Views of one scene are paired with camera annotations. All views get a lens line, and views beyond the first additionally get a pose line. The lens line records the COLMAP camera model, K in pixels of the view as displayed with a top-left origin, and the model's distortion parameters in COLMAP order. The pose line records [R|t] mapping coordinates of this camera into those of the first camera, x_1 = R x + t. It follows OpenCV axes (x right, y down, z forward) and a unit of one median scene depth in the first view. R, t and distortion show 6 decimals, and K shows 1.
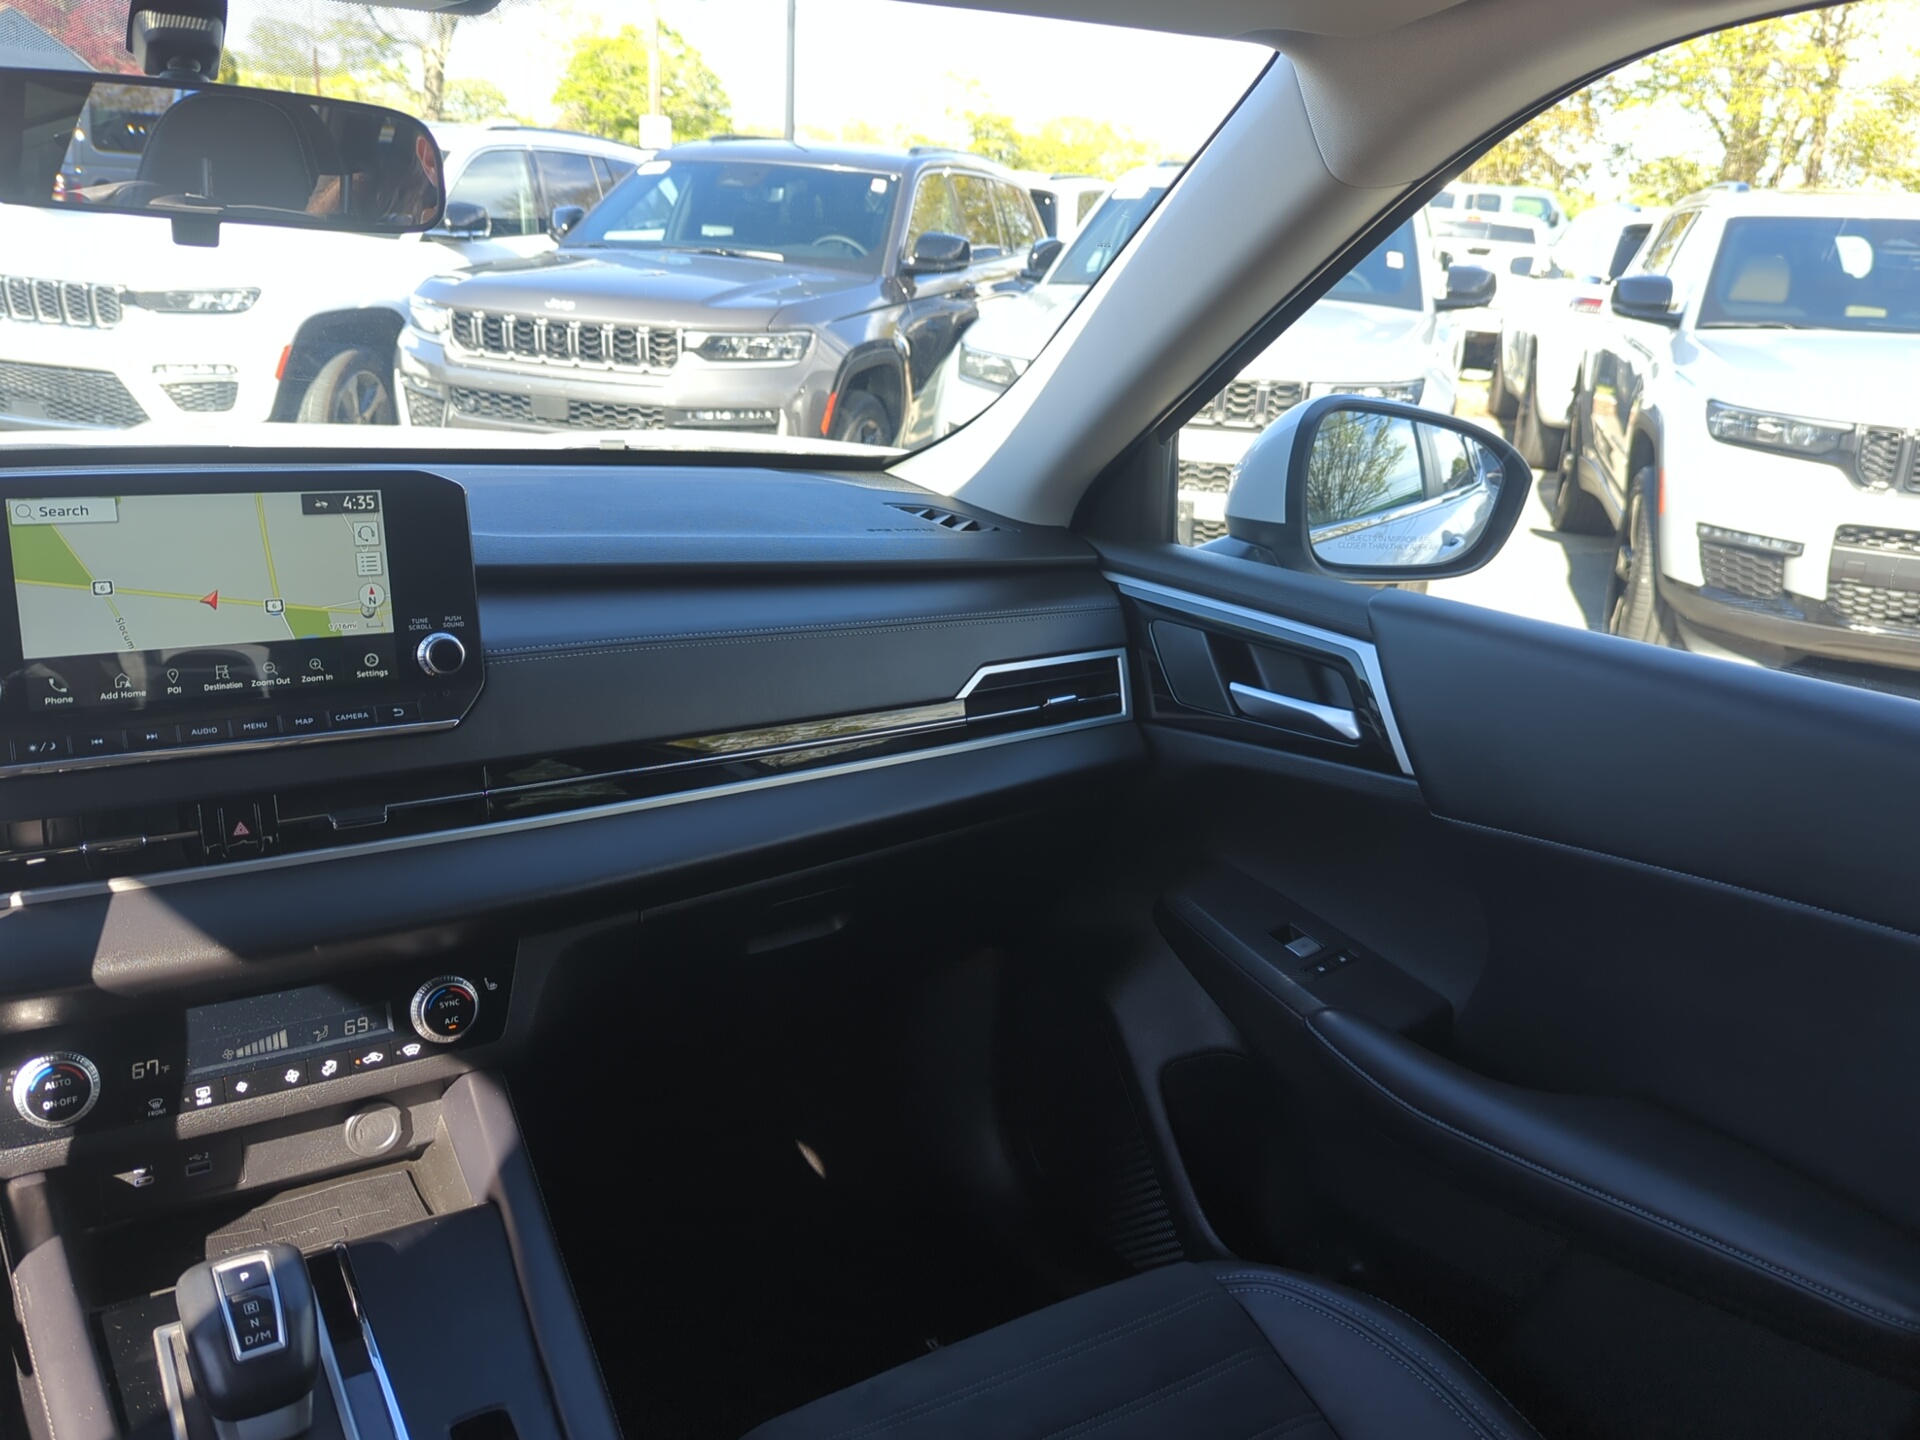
lens RADIAL K [[1560.6, 0, 980.5], [0, 1560.6, 690.4], [0, 0, 1]] dist [0.070748, -0.074164]
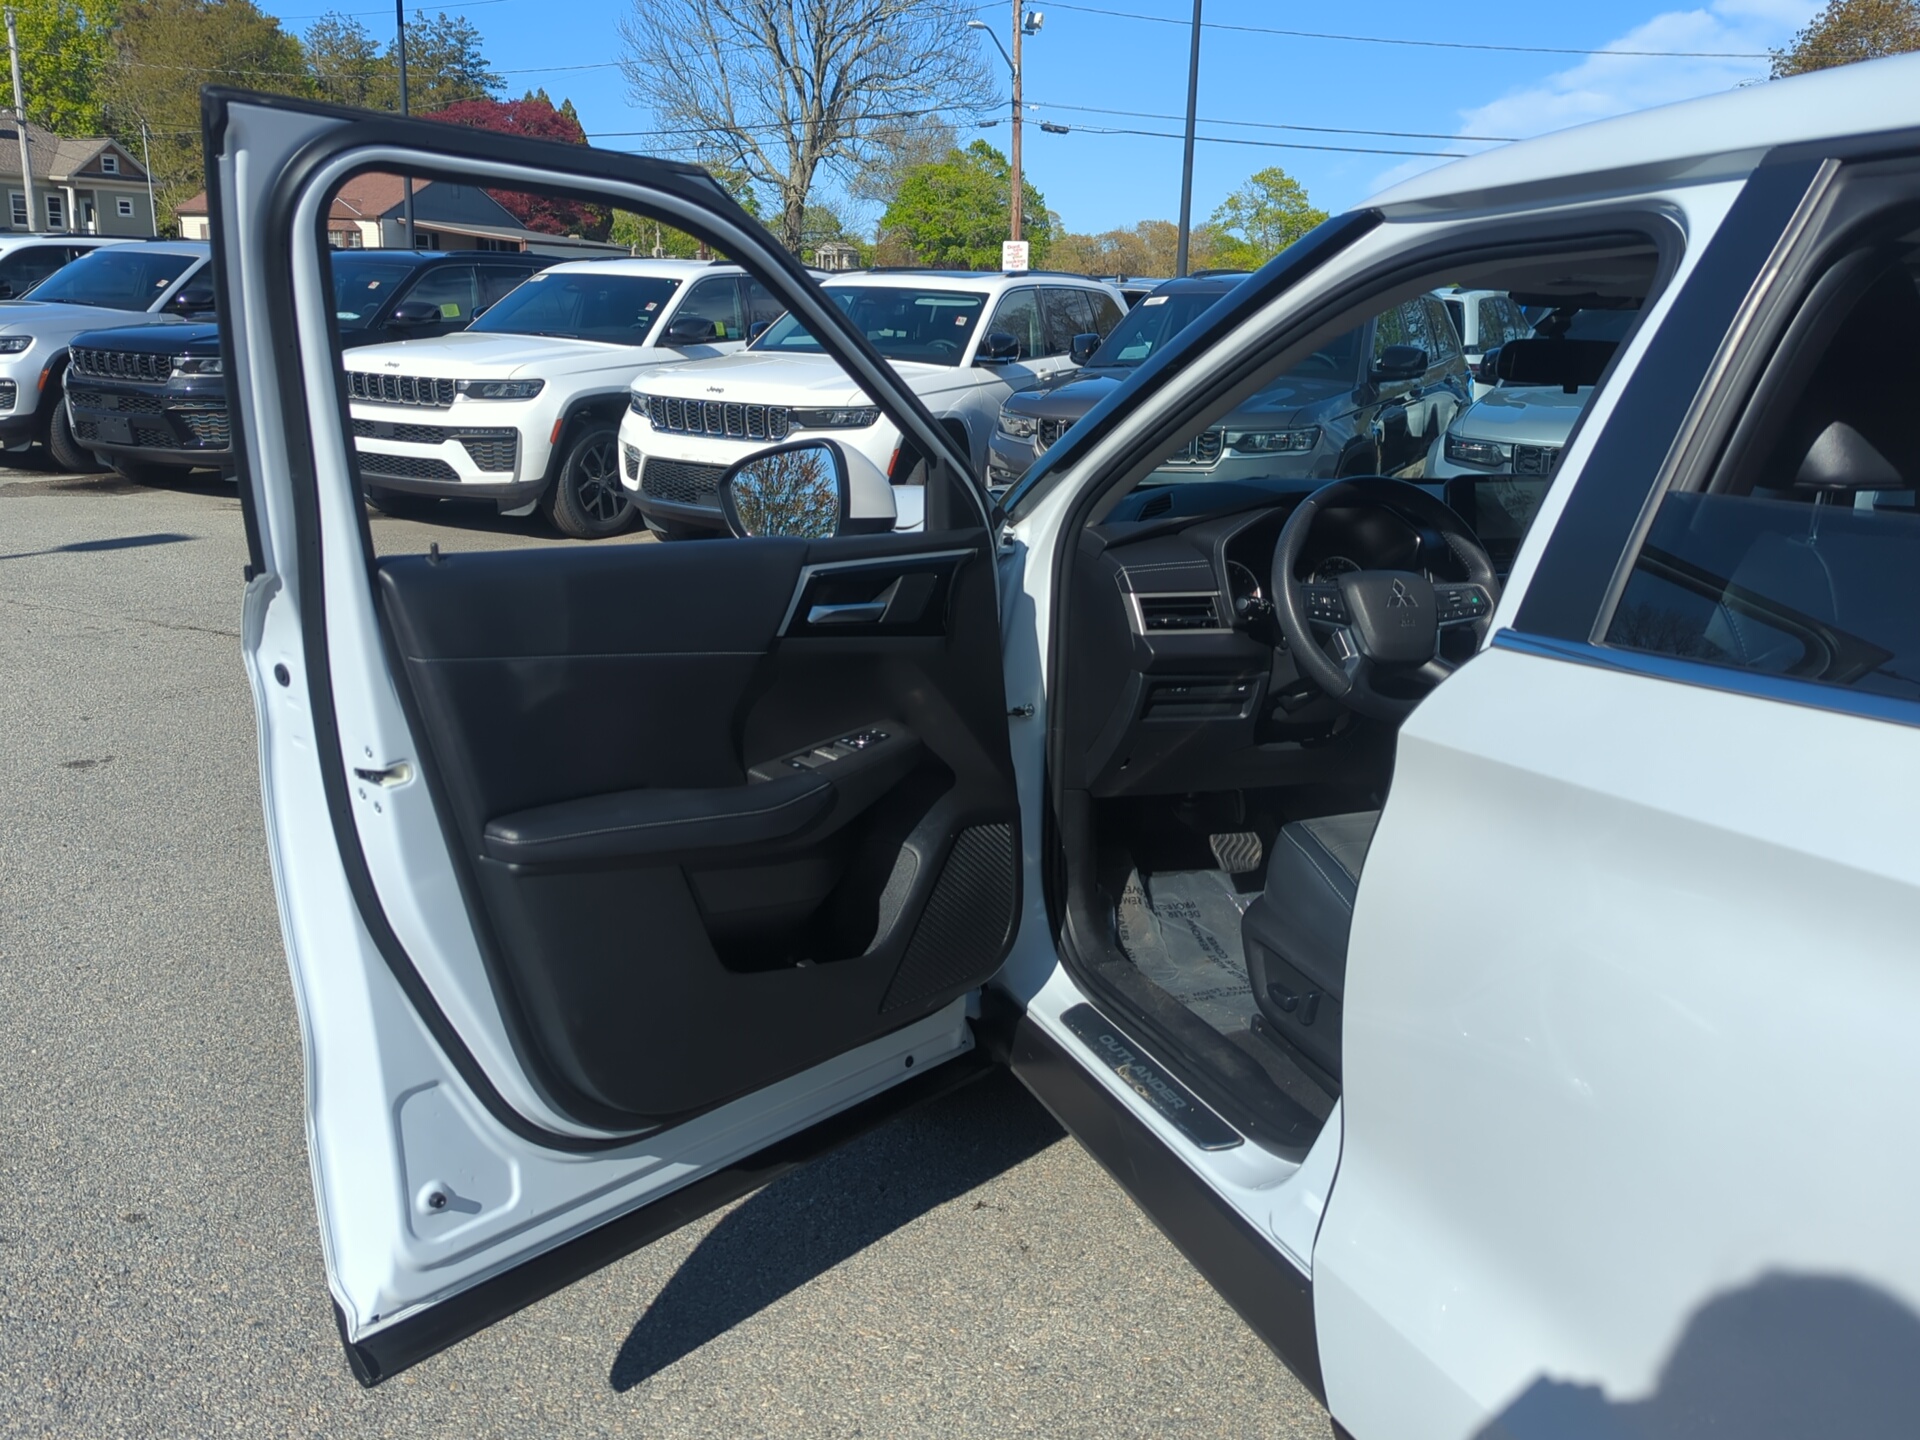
lens RADIAL K [[1557.3, 0, 974.5], [0, 1557.3, 691.1], [0, 0, 1]] dist [0.073588, -0.066687]
pose [[0.981802, 0.012489, -0.189499, -0.825225], [-0.023939, 0.998015, -0.058252, 0.380175], [0.188395, 0.061728, 0.980152, -1.660303]]
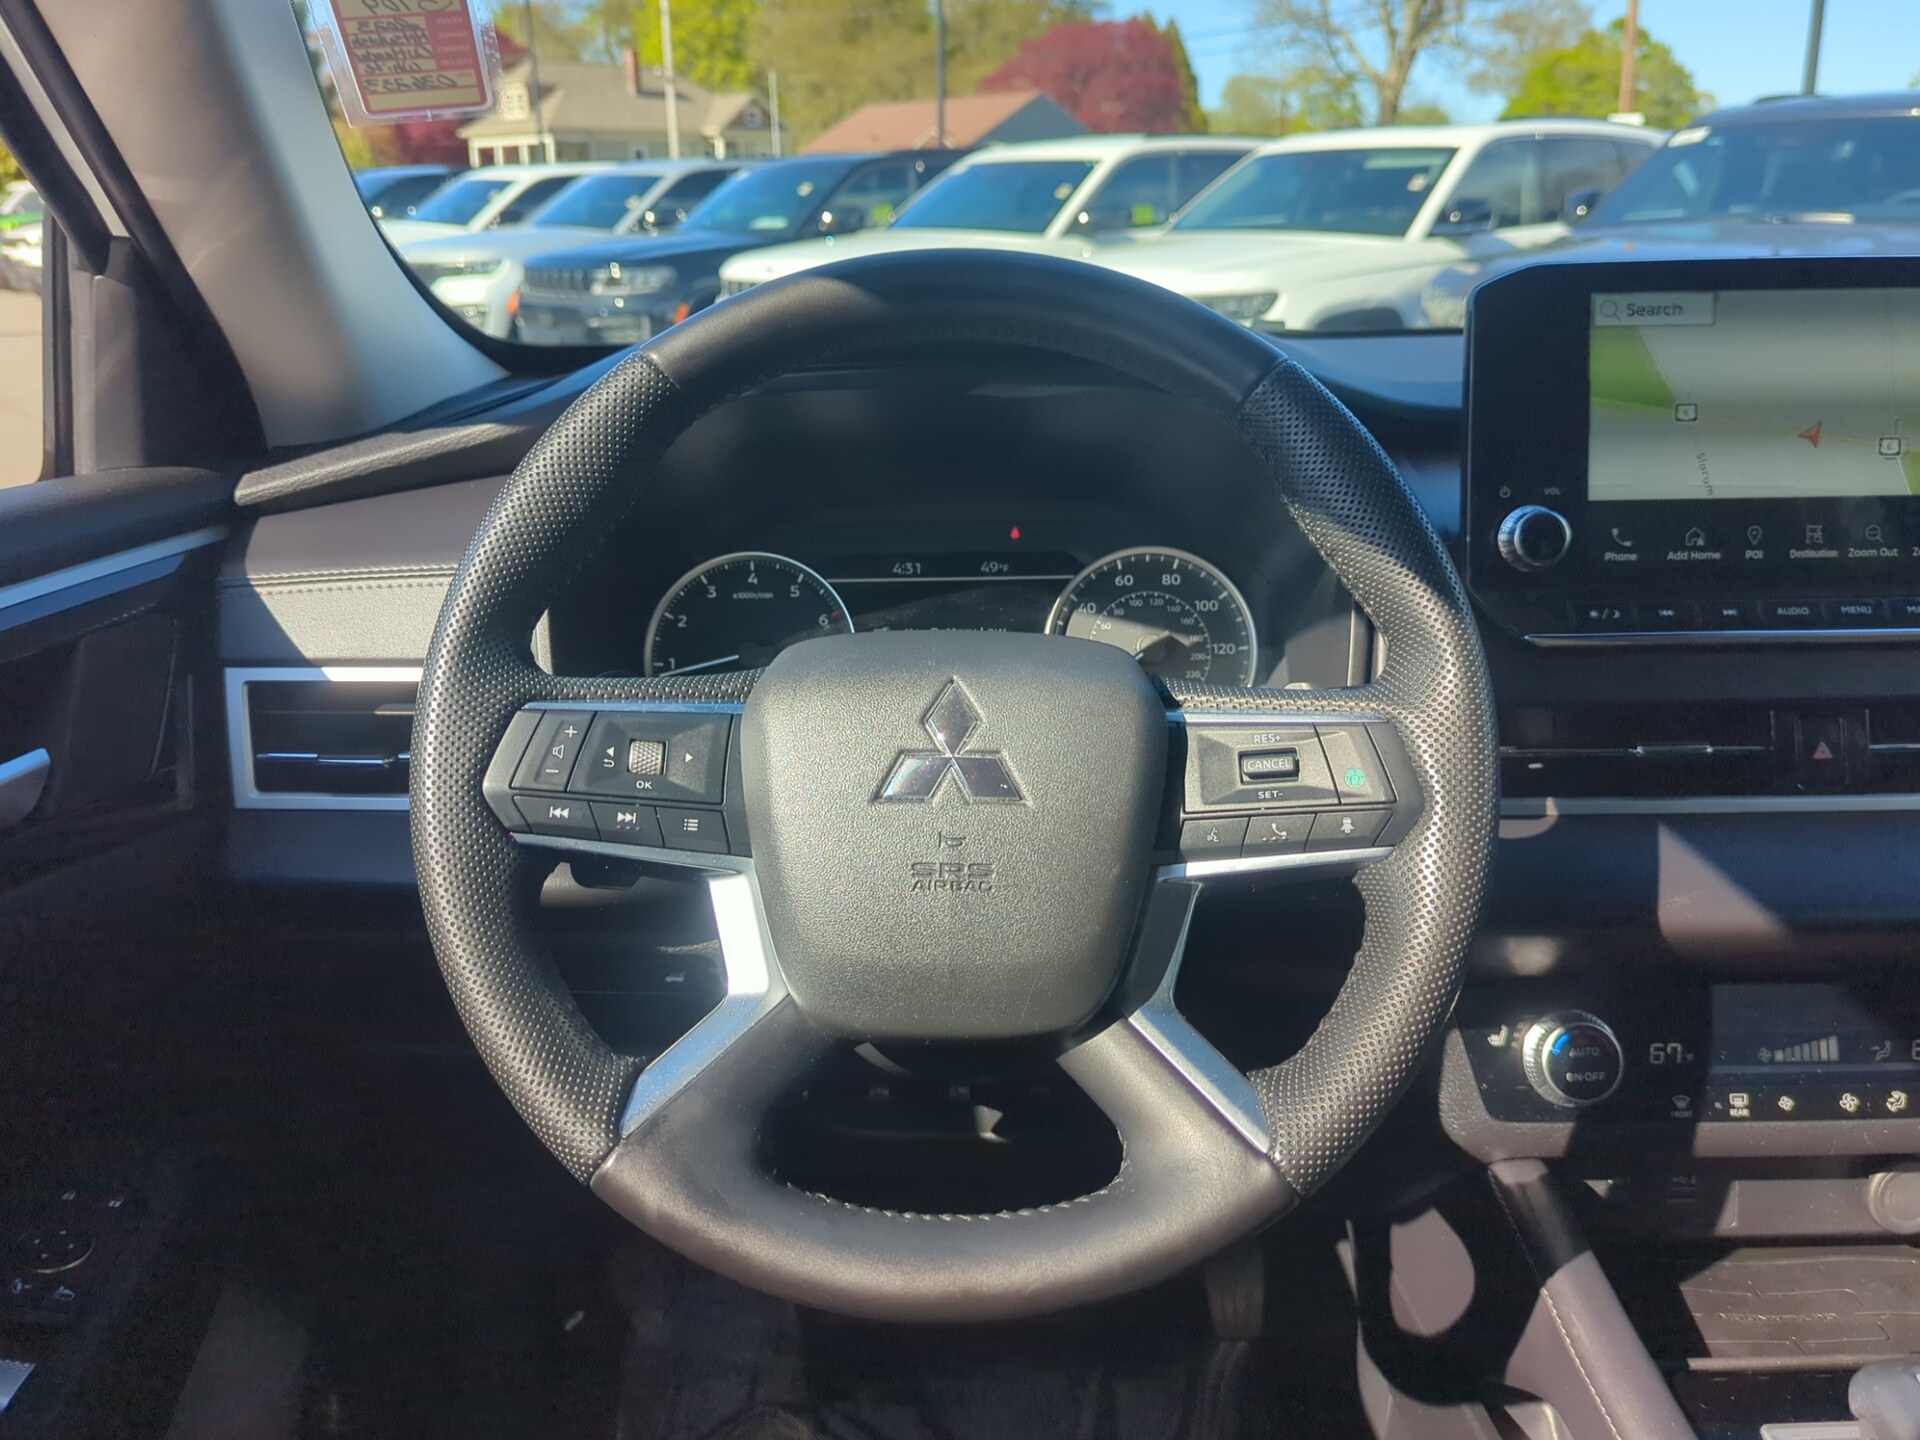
lens RADIAL K [[1560.6, 0, 980.5], [0, 1560.6, 690.4], [0, 0, 1]] dist [0.070748, -0.074164]
pose [[0.848402, 0.075765, -0.523902, -0.385068], [-0.083166, 0.996491, 0.009430, 0.078699], [0.522779, 0.035570, 0.851726, 0.163255]]
